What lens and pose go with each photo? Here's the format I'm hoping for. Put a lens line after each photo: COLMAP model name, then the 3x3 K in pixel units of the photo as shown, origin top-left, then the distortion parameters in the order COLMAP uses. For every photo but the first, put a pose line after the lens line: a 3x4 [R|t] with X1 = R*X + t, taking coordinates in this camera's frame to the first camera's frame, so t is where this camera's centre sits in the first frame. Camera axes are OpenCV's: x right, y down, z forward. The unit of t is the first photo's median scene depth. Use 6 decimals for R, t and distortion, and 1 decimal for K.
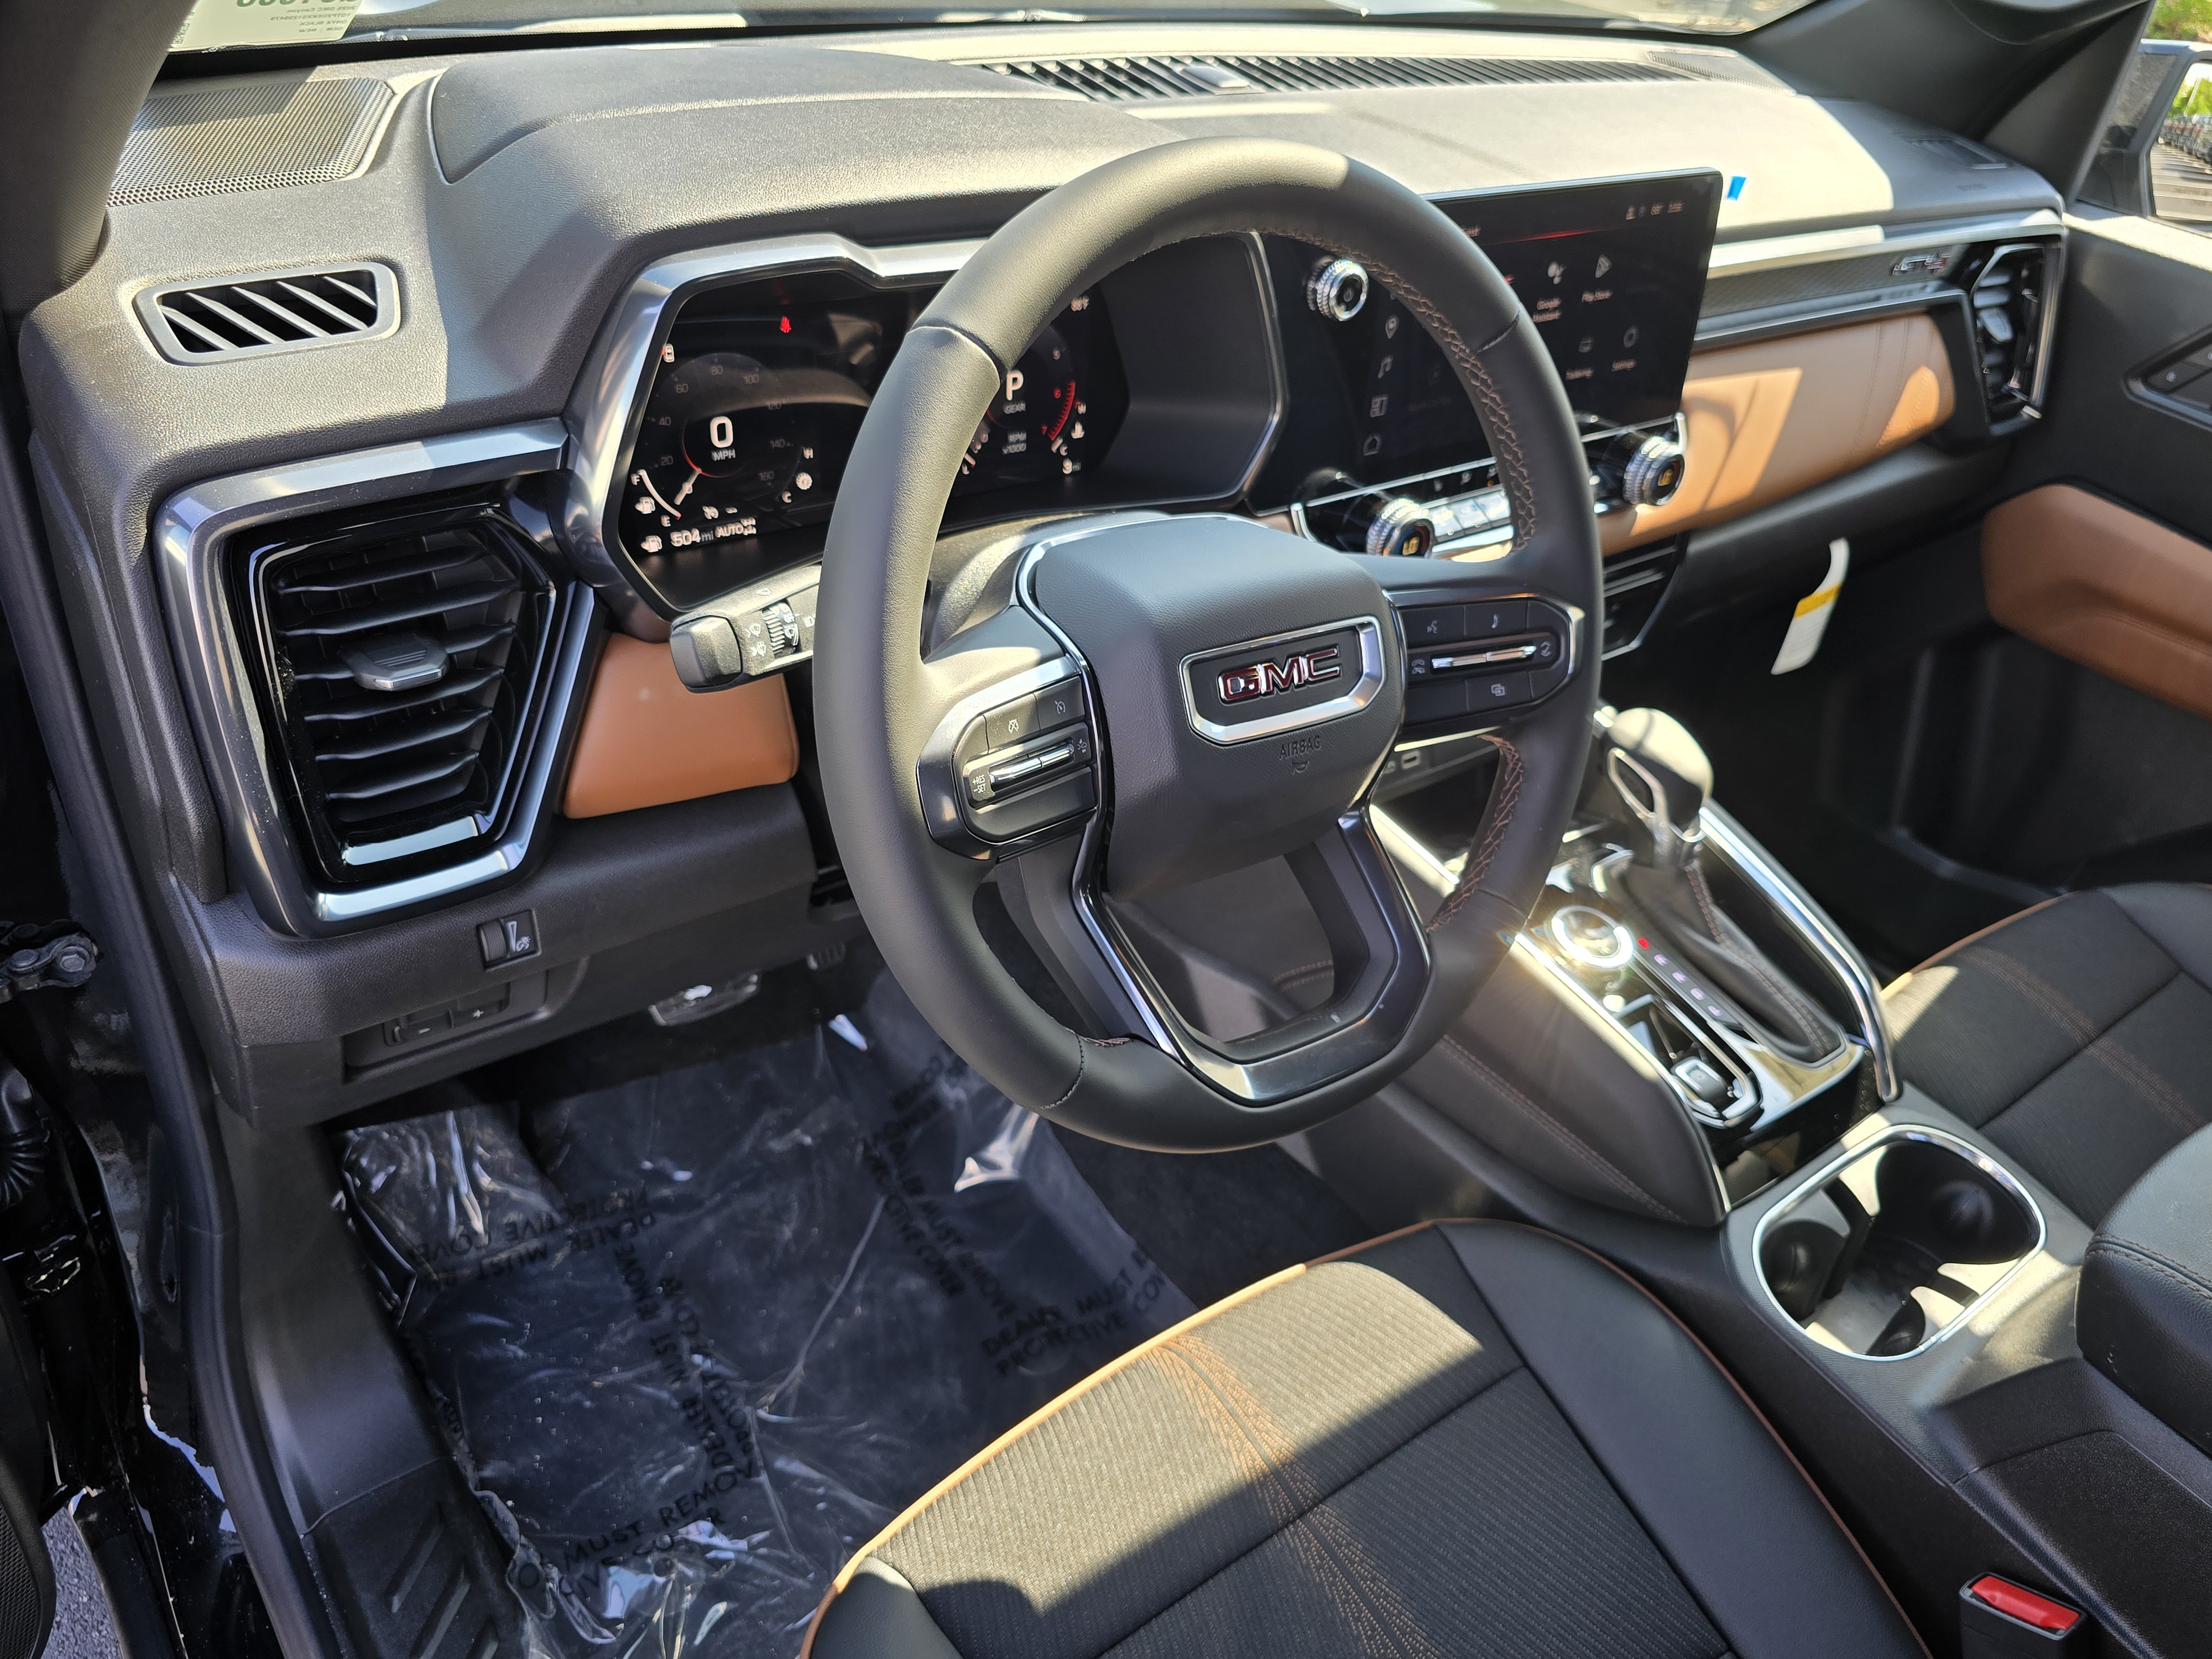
lens RADIAL K [[1633.7, 0, 1114.8], [0, 1633.7, 838.2], [0, 0, 1]] dist [0.025489, -0.014319]
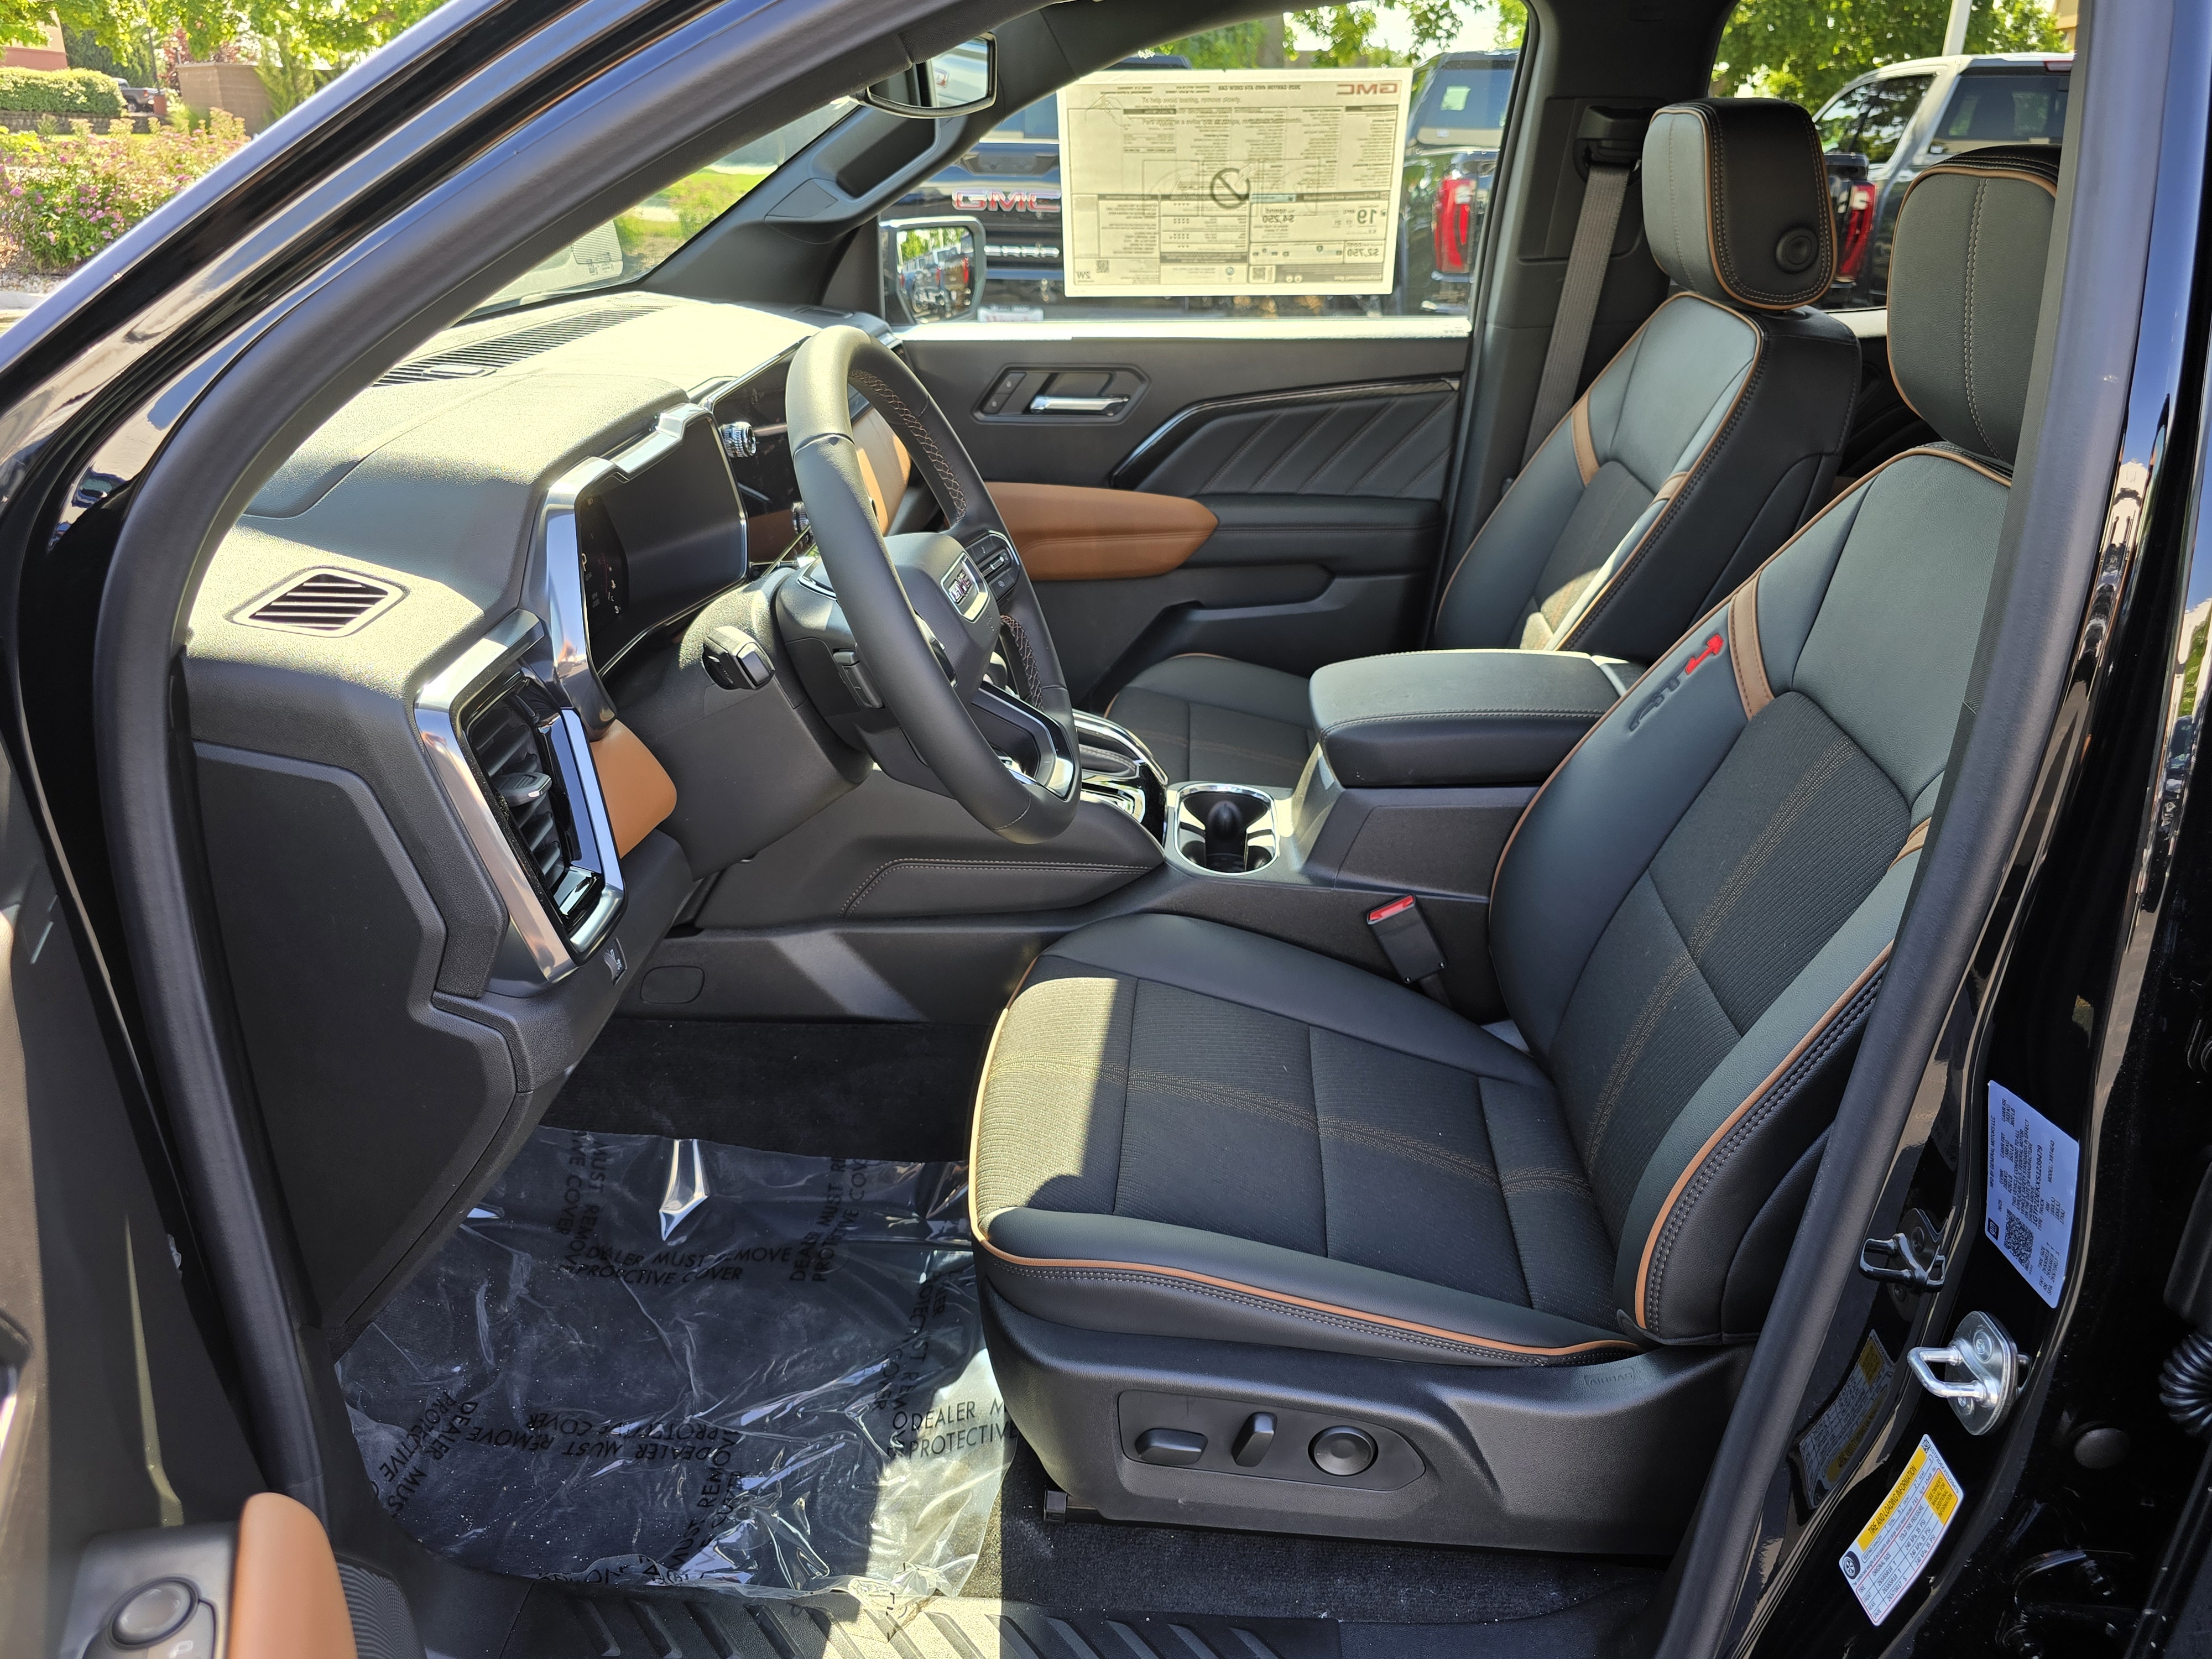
lens RADIAL K [[1620.2, 0, 1098.0], [0, 1620.2, 848.5], [0, 0, 1]] dist [0.041096, -0.037575]
pose [[0.646182, -0.435227, 0.626918, -0.836913], [0.517067, 0.853852, 0.059817, 0.097888], [-0.561330, 0.285506, 0.776785, -0.329550]]
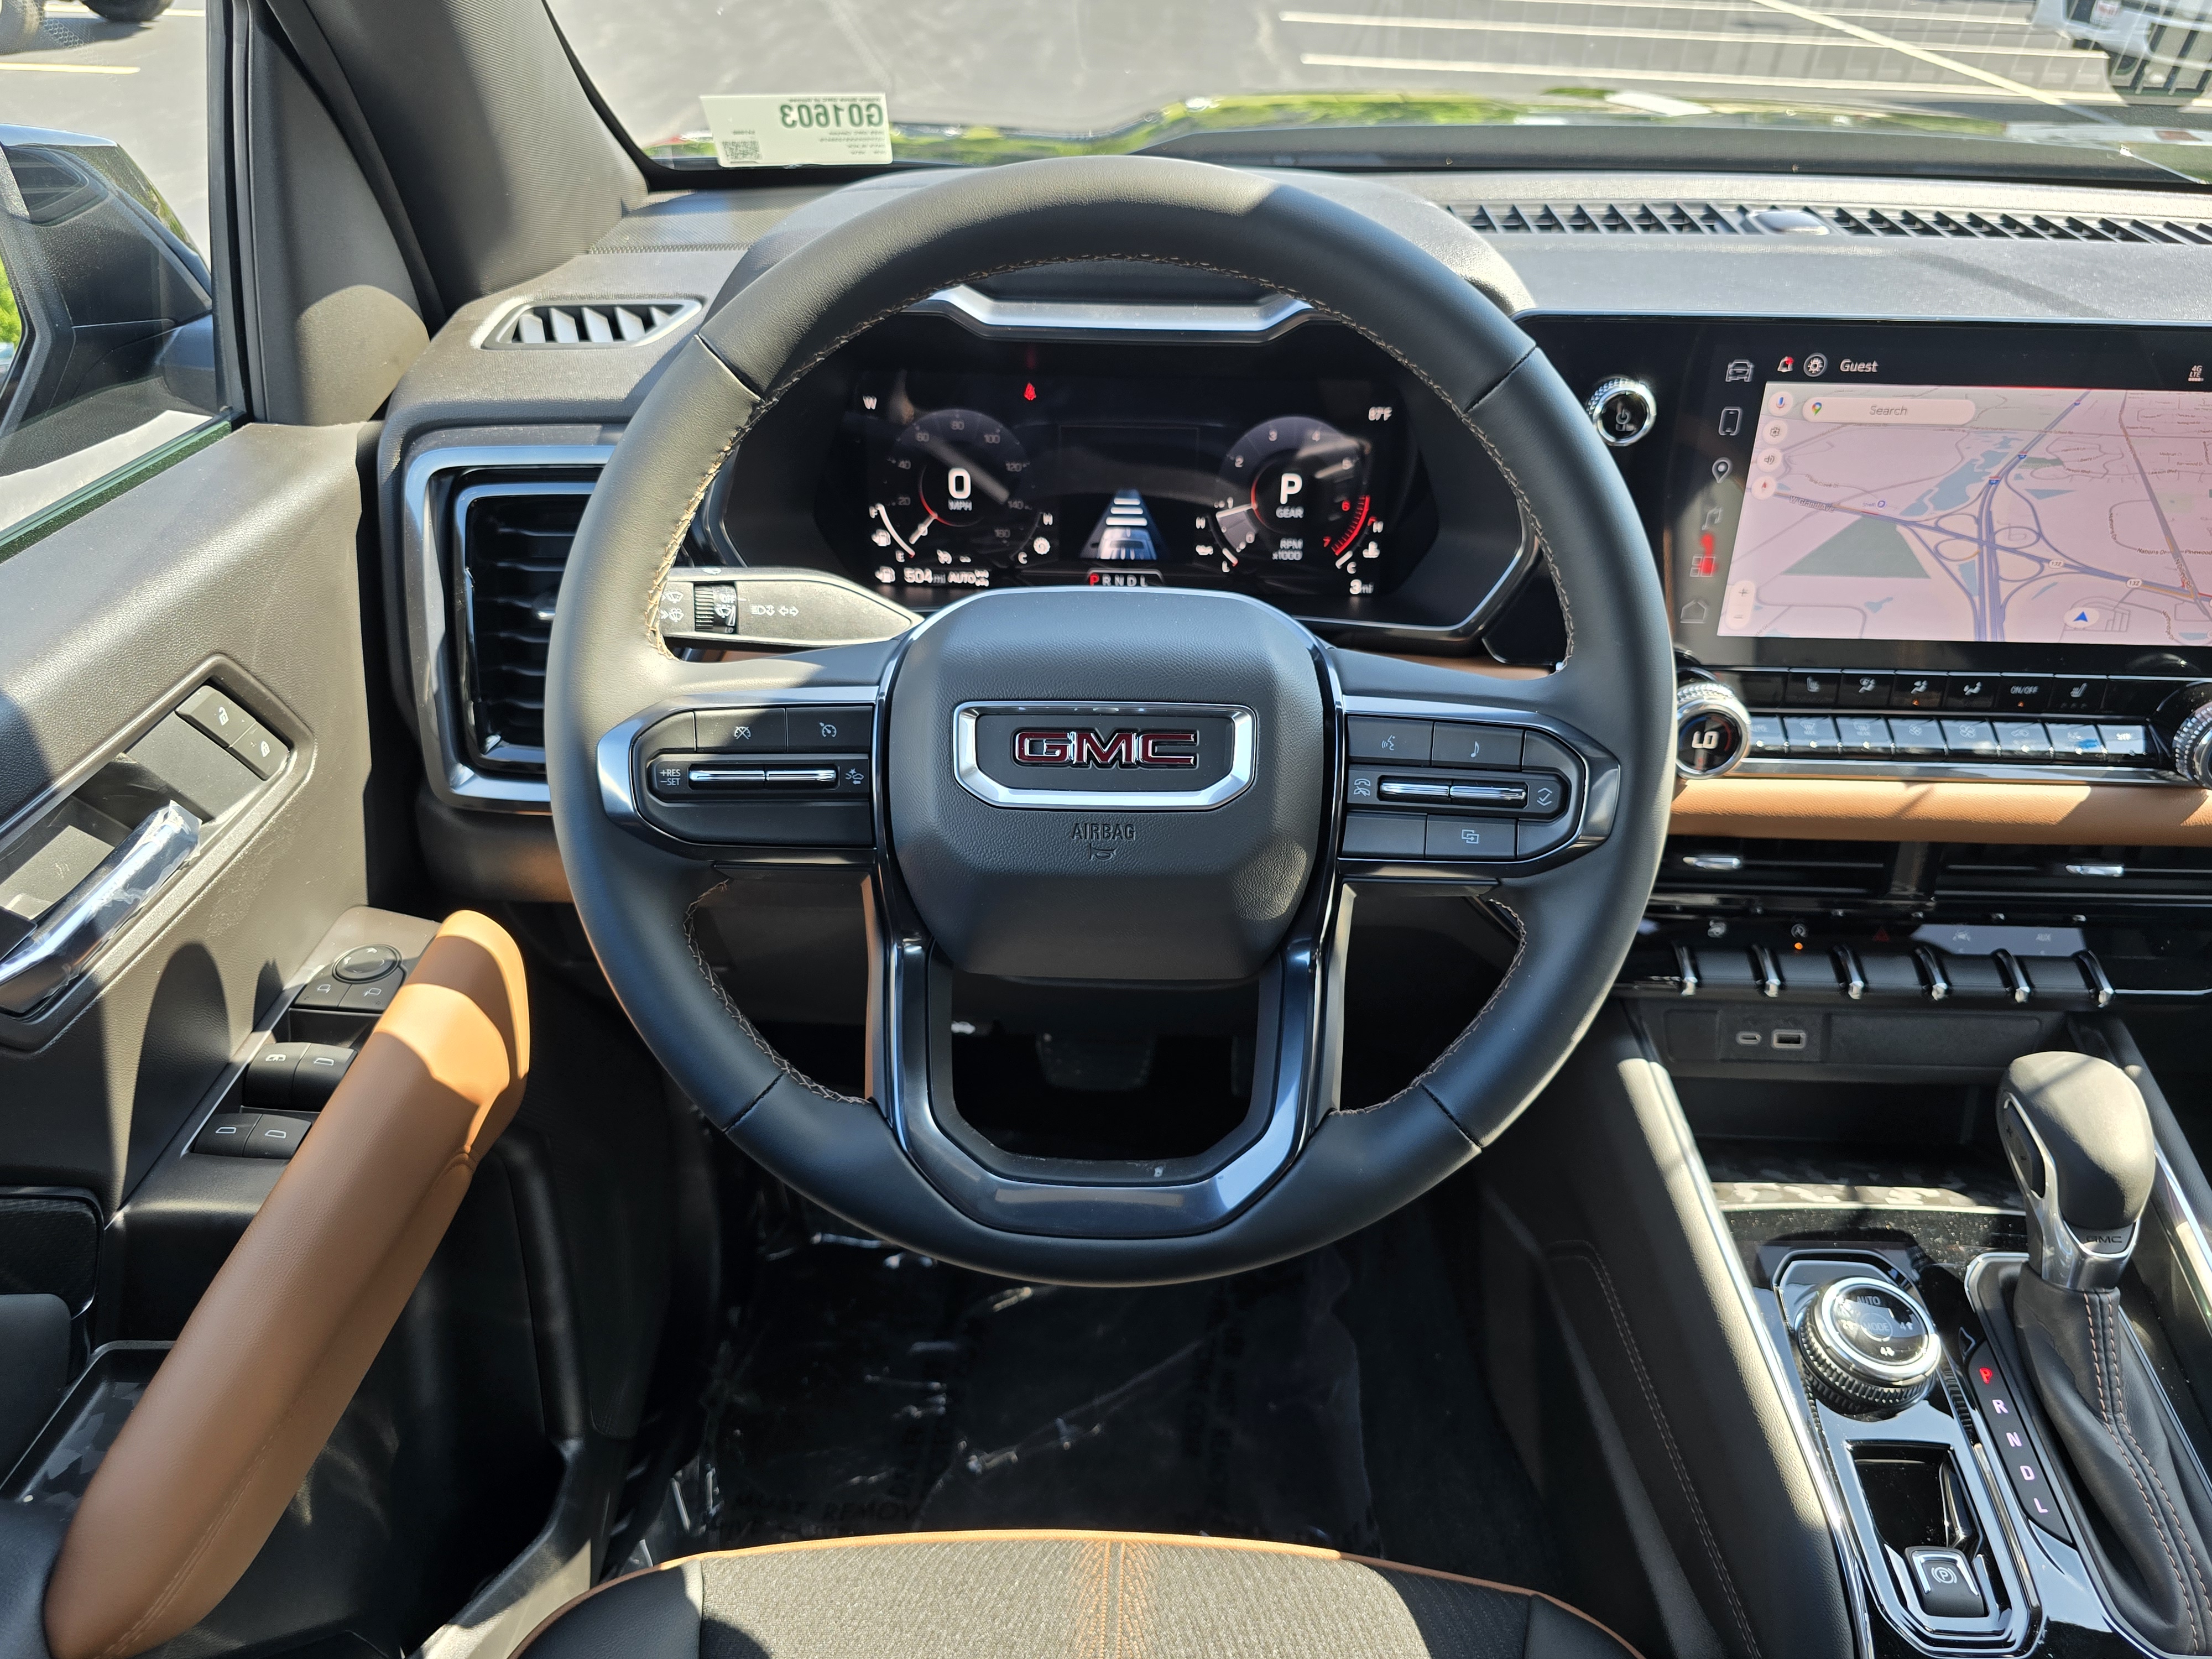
lens RADIAL K [[1620.2, 0, 1118.6], [0, 1620.2, 834.0], [0, 0, 1]] dist [0.041096, -0.037575]
pose [[0.776045, 0.225494, -0.588988, 0.497677], [-0.302838, 0.952422, -0.034382, -0.023627], [0.553212, 0.205049, 0.807410, 0.237350]]
